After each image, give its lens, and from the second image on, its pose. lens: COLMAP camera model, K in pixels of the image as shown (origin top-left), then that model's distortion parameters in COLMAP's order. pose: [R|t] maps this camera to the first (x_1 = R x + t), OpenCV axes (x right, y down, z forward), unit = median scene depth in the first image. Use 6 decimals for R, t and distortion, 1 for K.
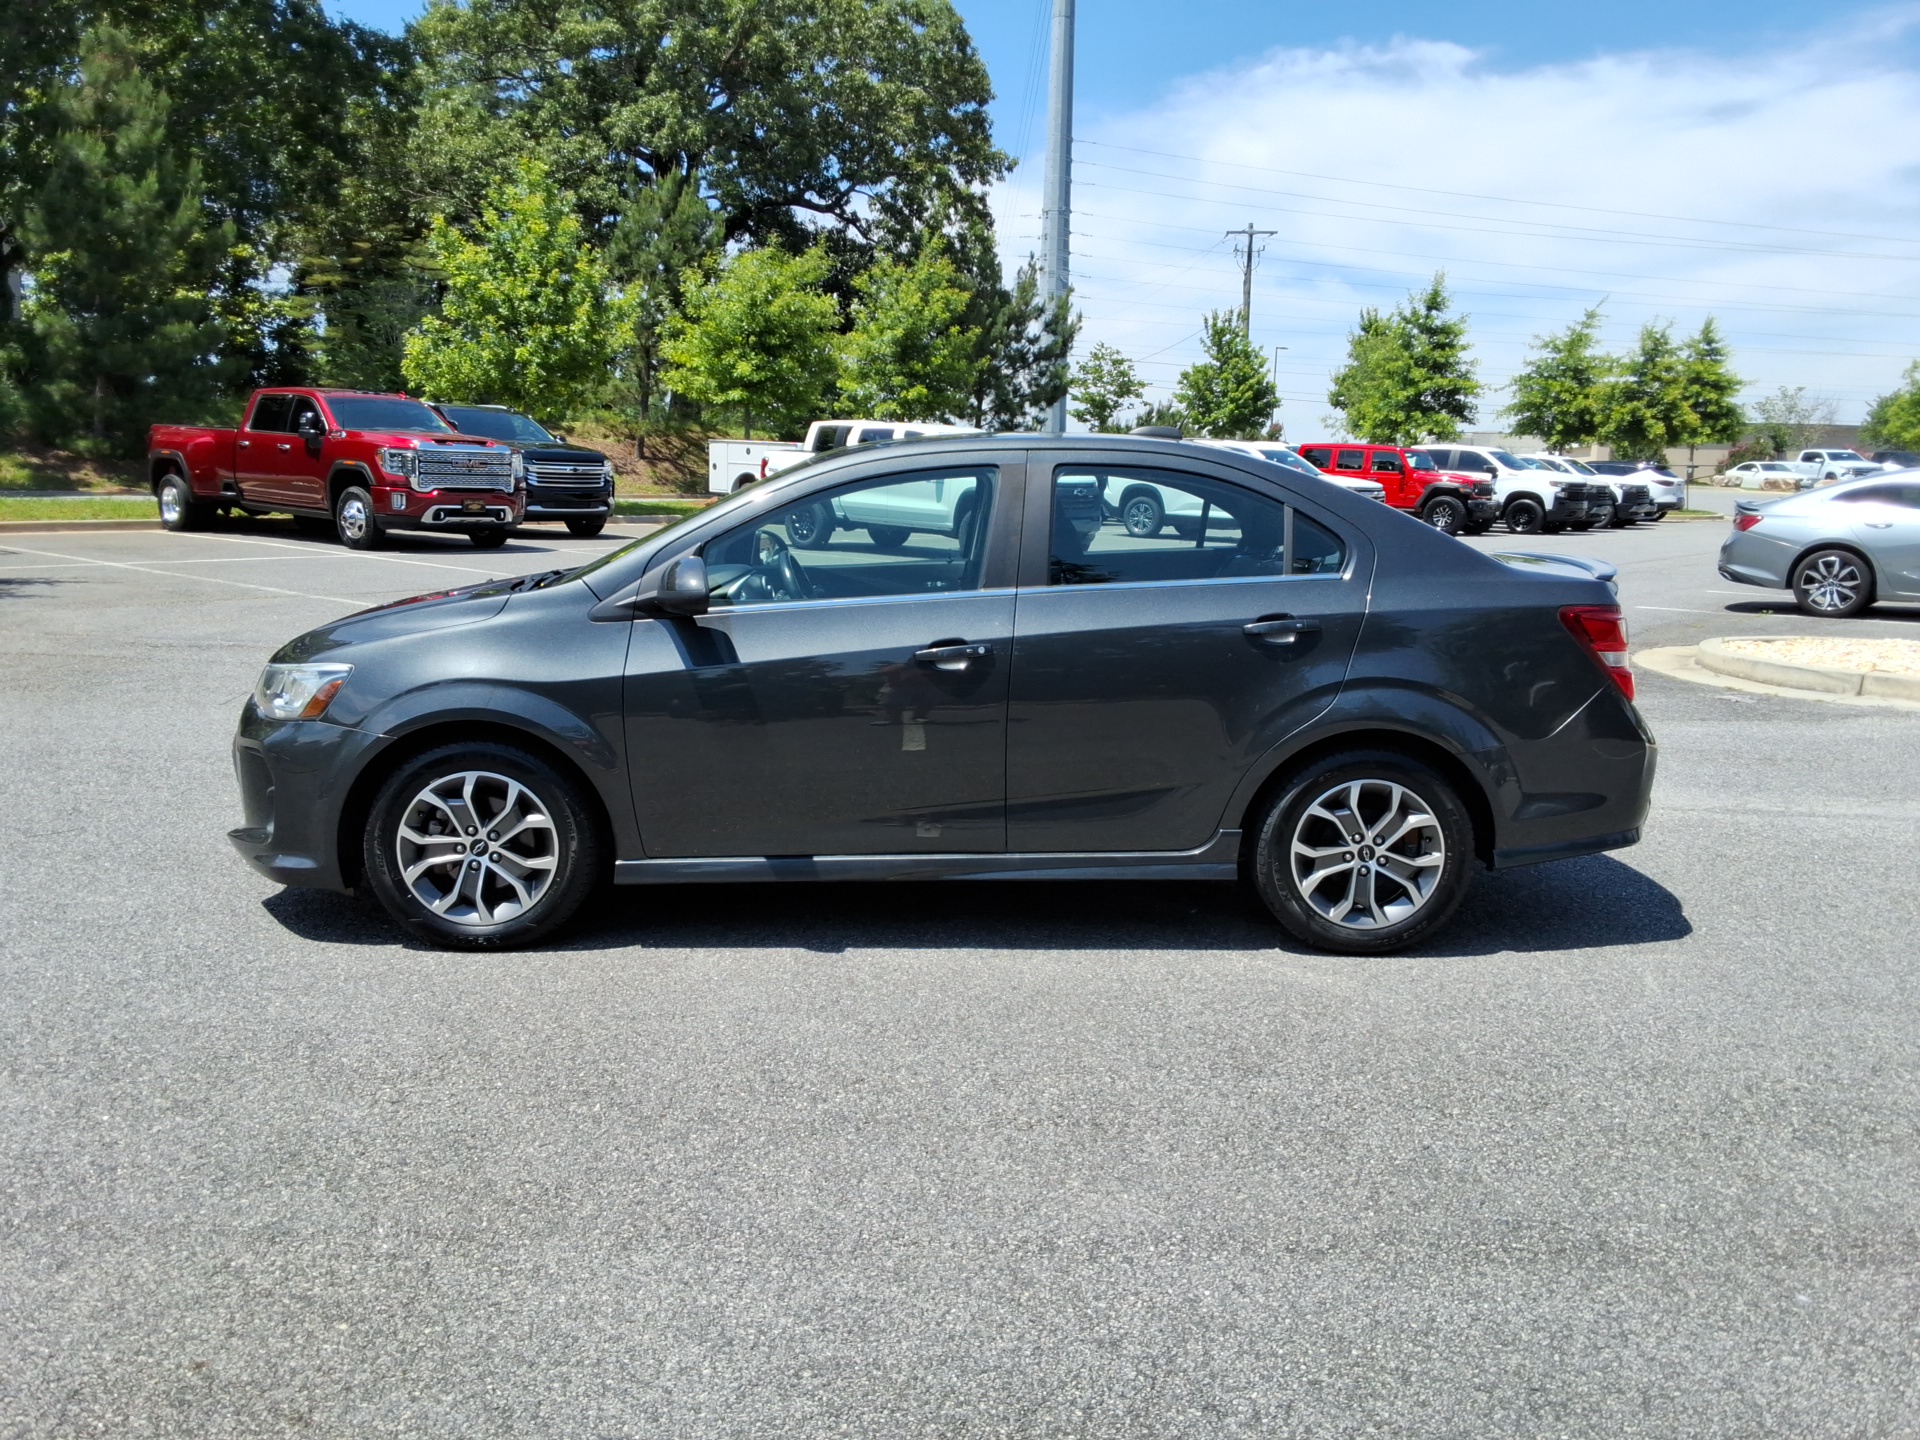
lens RADIAL K [[1549.6, 0, 985.7], [0, 1549.6, 674.0], [0, 0, 1]] dist [0.117966, -0.193672]
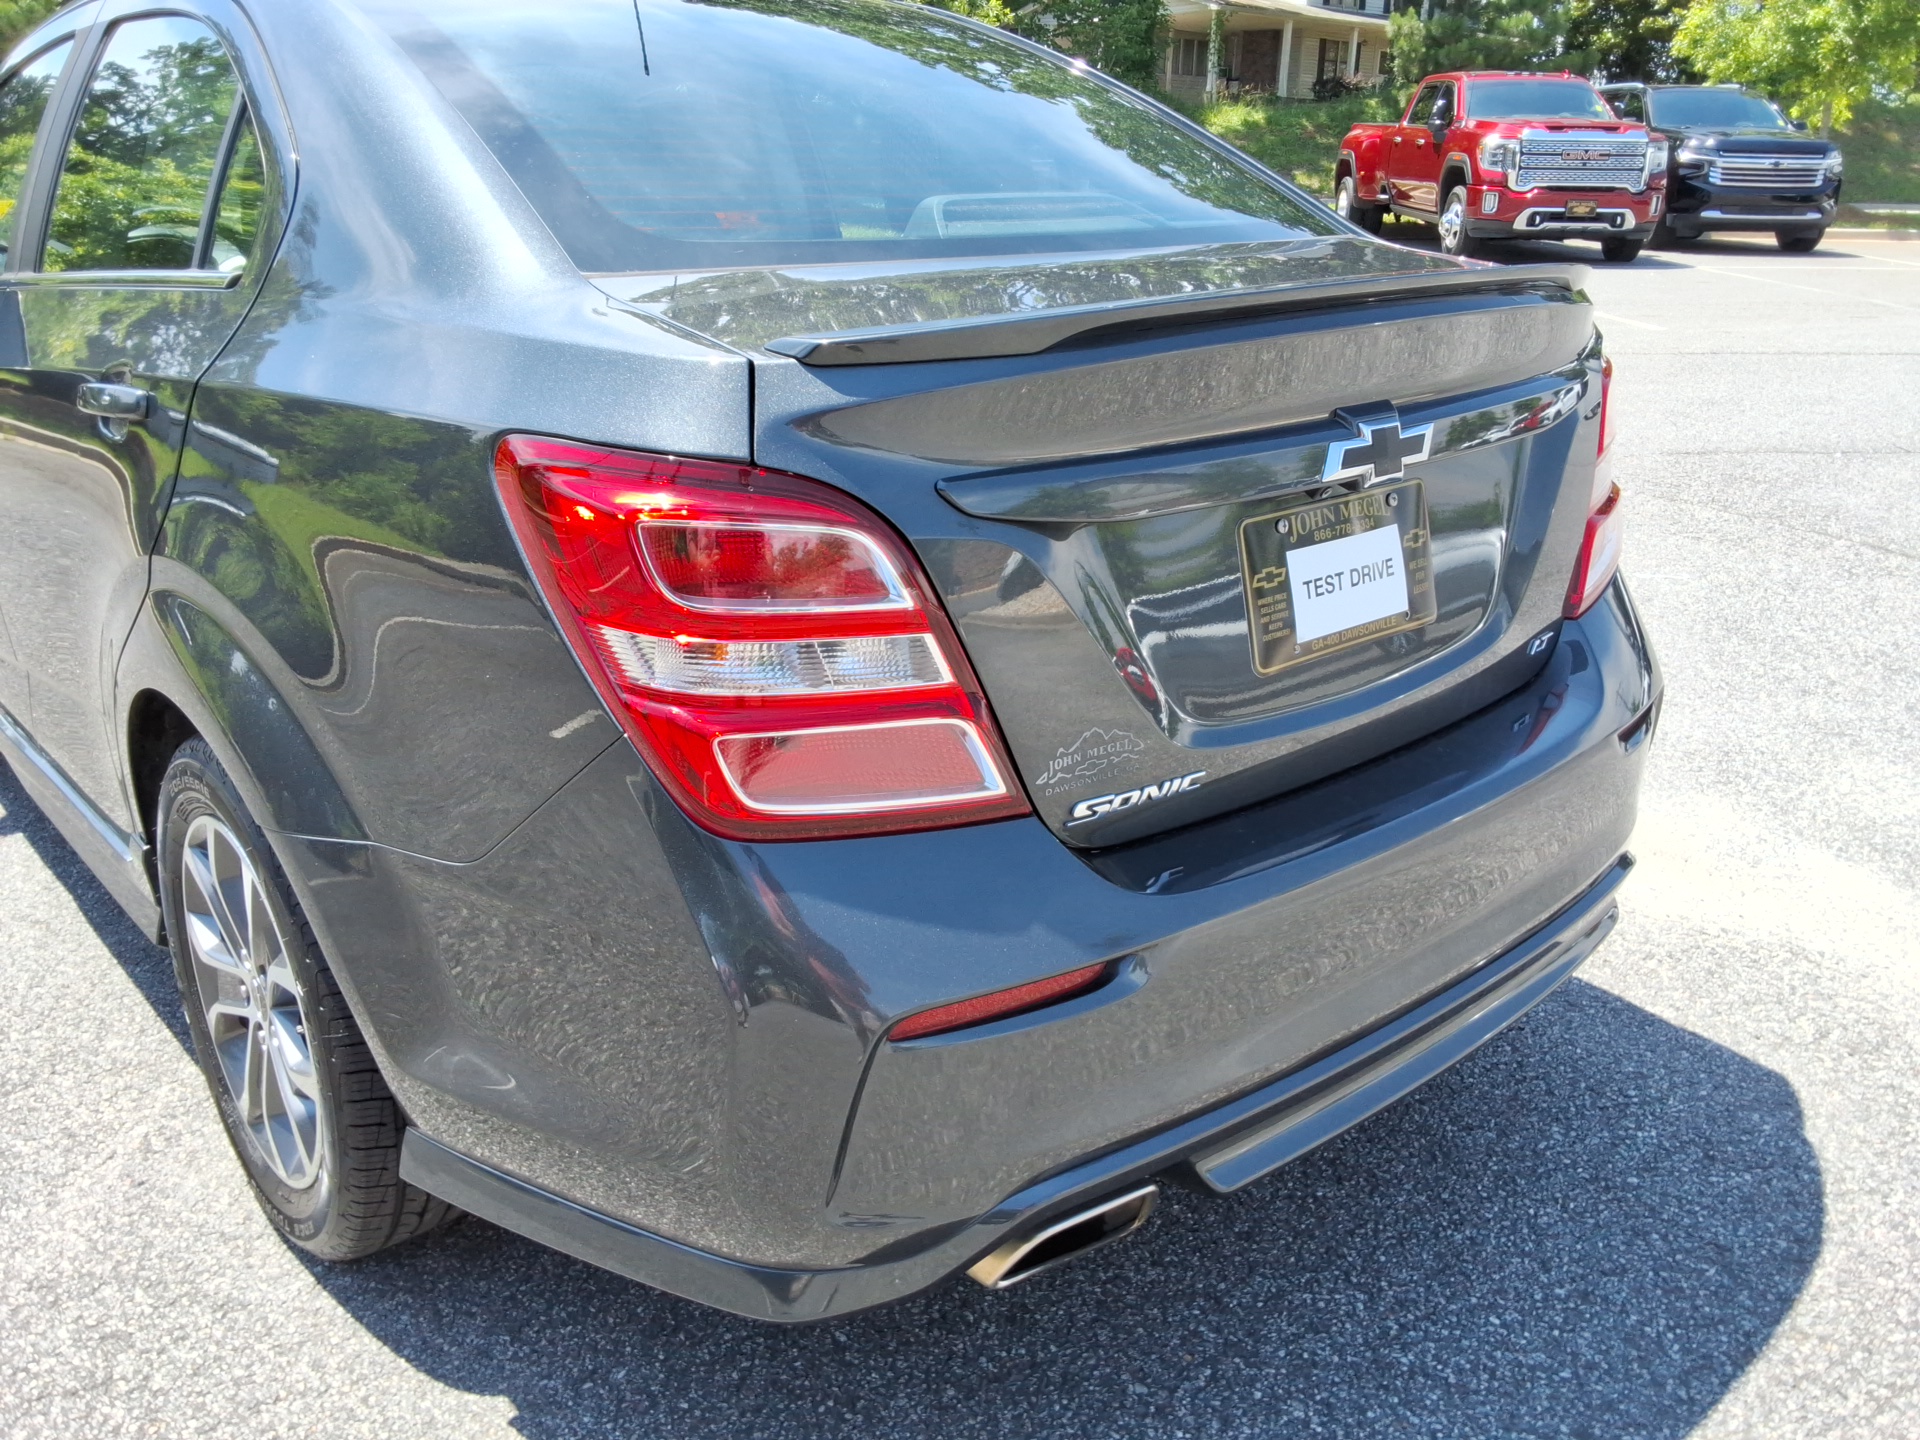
lens RADIAL K [[1549.6, 0, 979.5], [0, 1549.6, 698.7], [0, 0, 1]] dist [0.117966, -0.193672]
pose [[0.636464, 0.236399, -0.734186, 0.120412], [-0.096122, 0.968763, 0.228602, -0.013048], [0.765293, -0.074925, 0.639306, 0.167343]]
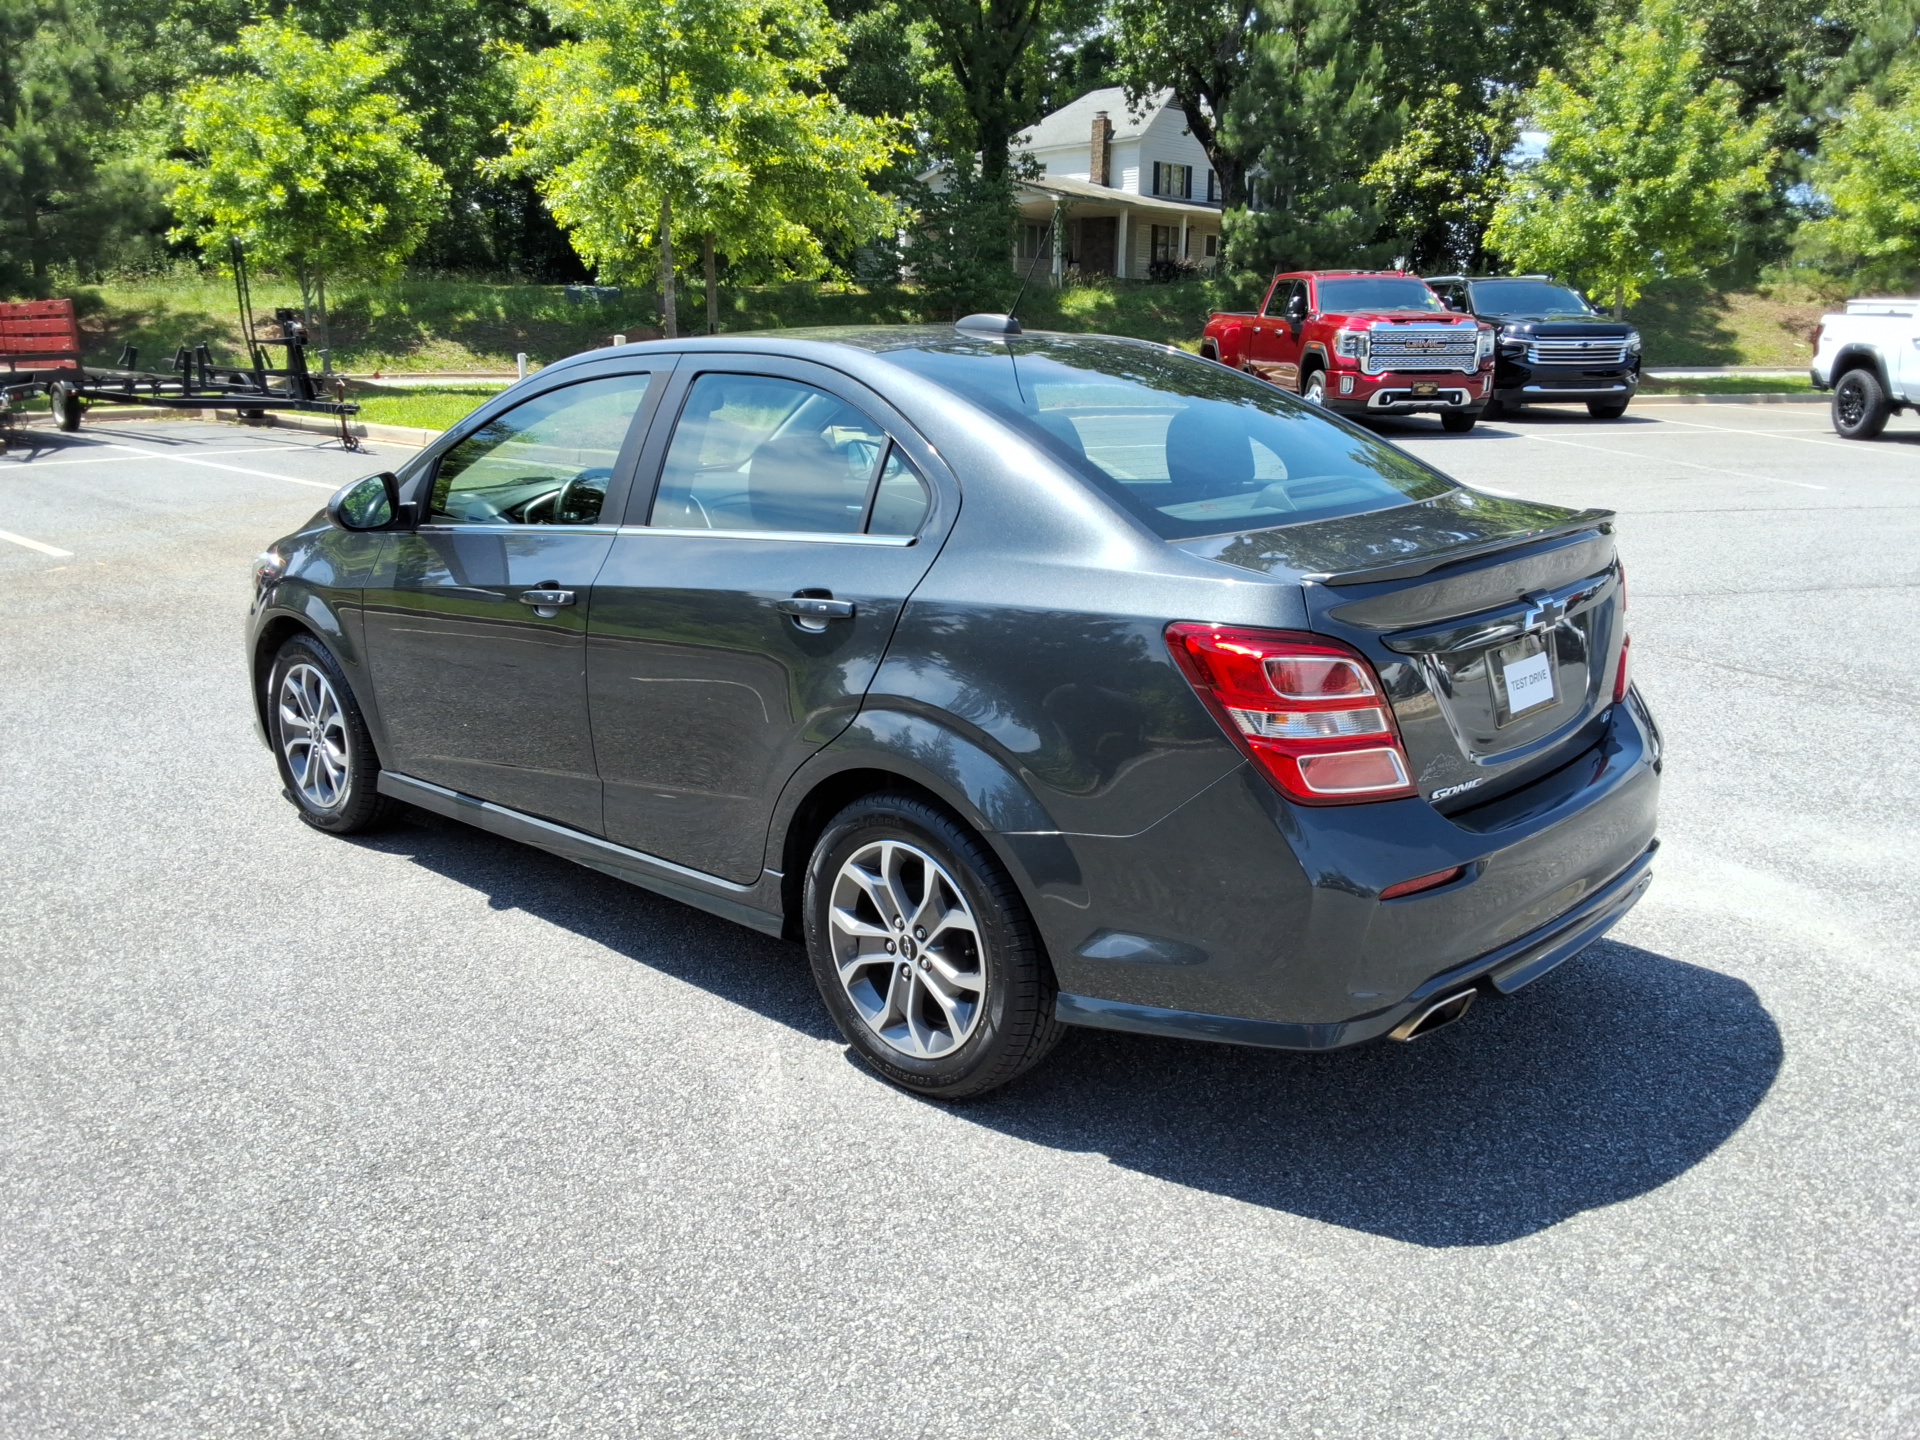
lens RADIAL K [[1549.6, 0, 984.2], [0, 1549.6, 694.5], [0, 0, 1]] dist [0.117966, -0.193672]
pose [[0.712676, 0.137745, -0.687836, 0.136646], [-0.074085, 0.989828, 0.121462, -0.015404], [0.697570, -0.035605, 0.715631, 0.100871]]
